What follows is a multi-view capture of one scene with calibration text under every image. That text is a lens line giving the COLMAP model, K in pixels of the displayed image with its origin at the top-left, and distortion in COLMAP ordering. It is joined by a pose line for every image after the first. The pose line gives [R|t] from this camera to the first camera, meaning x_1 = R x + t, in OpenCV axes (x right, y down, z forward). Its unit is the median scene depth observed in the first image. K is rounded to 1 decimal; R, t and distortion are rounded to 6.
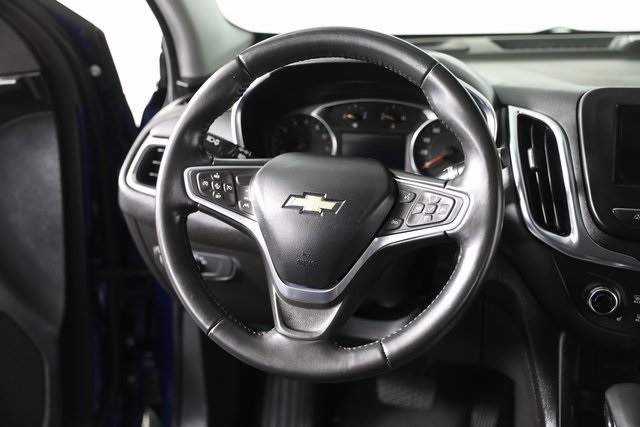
lens RADIAL K [[662.3, 0, 319.0], [0, 662.3, 212.5], [0, 0, 1]] dist [0.010967, 0.000000]
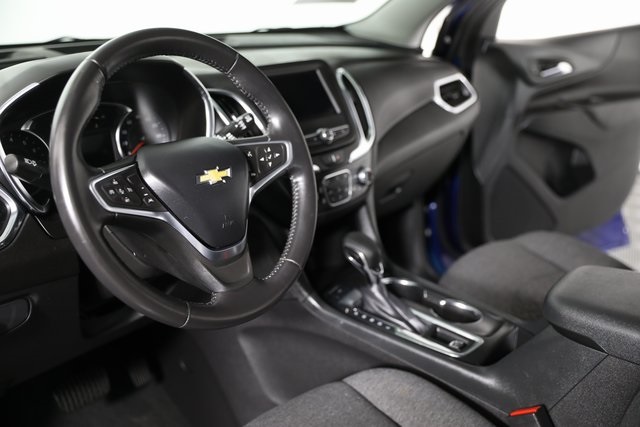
lens RADIAL K [[632.1, 0, 316.5], [0, 632.1, 210.8], [0, 0, 1]] dist [0.006198, 0.000000]
pose [[0.376698, -0.280336, 0.882899, -0.866947], [0.301237, 0.938377, 0.169426, -0.082793], [-0.875988, 0.202139, 0.437932, 0.322722]]
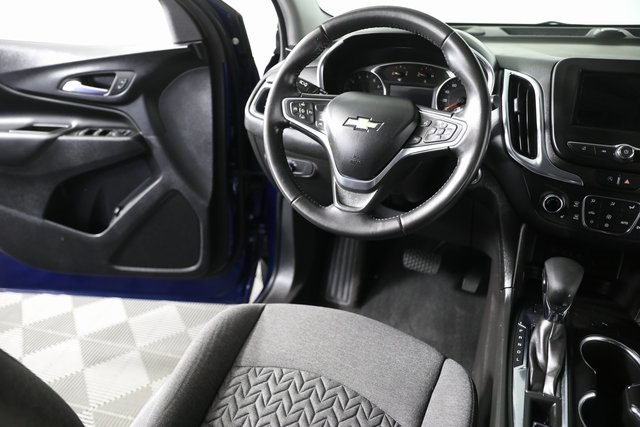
lens RADIAL K [[434.0, 0, 316.7], [0, 434.0, 211.5], [0, 0, 1]] dist [-0.103201, 0.068172]
pose [[0.986813, 0.079828, -0.140808, 0.038374], [-0.060251, 0.988571, 0.138193, 0.049881], [0.150230, -0.127887, 0.980345, -0.013550]]
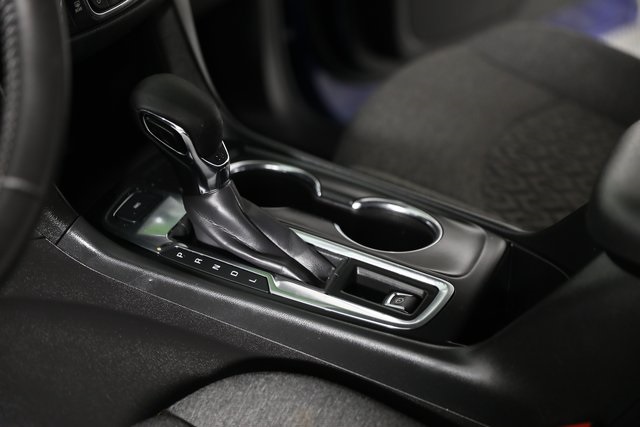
lens RADIAL K [[1080.3, 0, 314.8], [0, 1080.3, 215.6], [0, 0, 1]] dist [-0.007816, 0.000000]
pose [[0.145554, -0.501830, 0.852632, -0.529217], [0.316127, 0.840221, 0.440559, -0.075395], [-0.937485, 0.205415, 0.280940, 0.471830]]
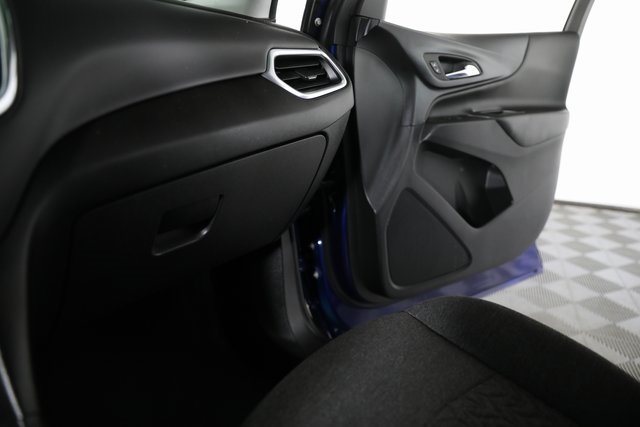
lens RADIAL K [[434.0, 0, 320.9], [0, 434.0, 205.3], [0, 0, 1]] dist [-0.103201, 0.068172]
pose [[0.331047, -0.236492, 0.913498, 0.423941], [0.318117, 0.939383, 0.127909, 0.206872], [-0.888374, 0.248256, 0.386212, 0.465438]]
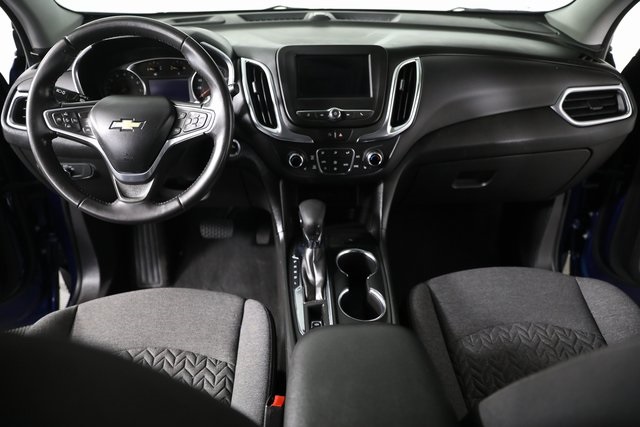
lens RADIAL K [[434.0, 0, 317.7], [0, 434.0, 213.2], [0, 0, 1]] dist [-0.103201, 0.068172]
pose [[0.942398, -0.153665, 0.297108, 0.086160], [0.090284, 0.972119, 0.216409, 0.014715], [-0.322079, -0.177119, 0.929997, -0.213436]]
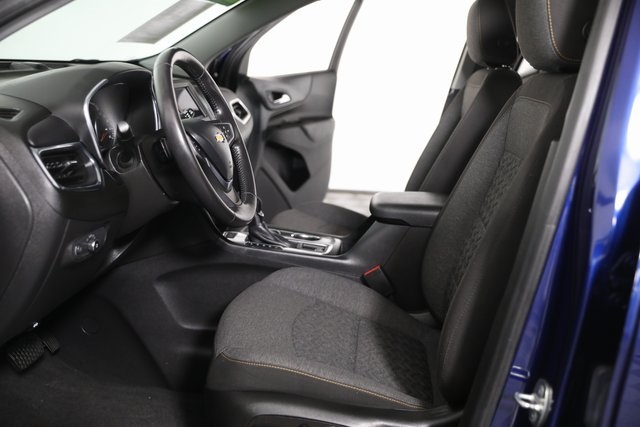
lens RADIAL K [[632.1, 0, 321.7], [0, 632.1, 211.3], [0, 0, 1]] dist [0.006198, 0.000000]
pose [[-0.204487, -0.211378, 0.955774, -1.732669], [0.284820, 0.921312, 0.264693, -0.196780], [-0.936516, 0.326349, -0.128192, 0.959825]]
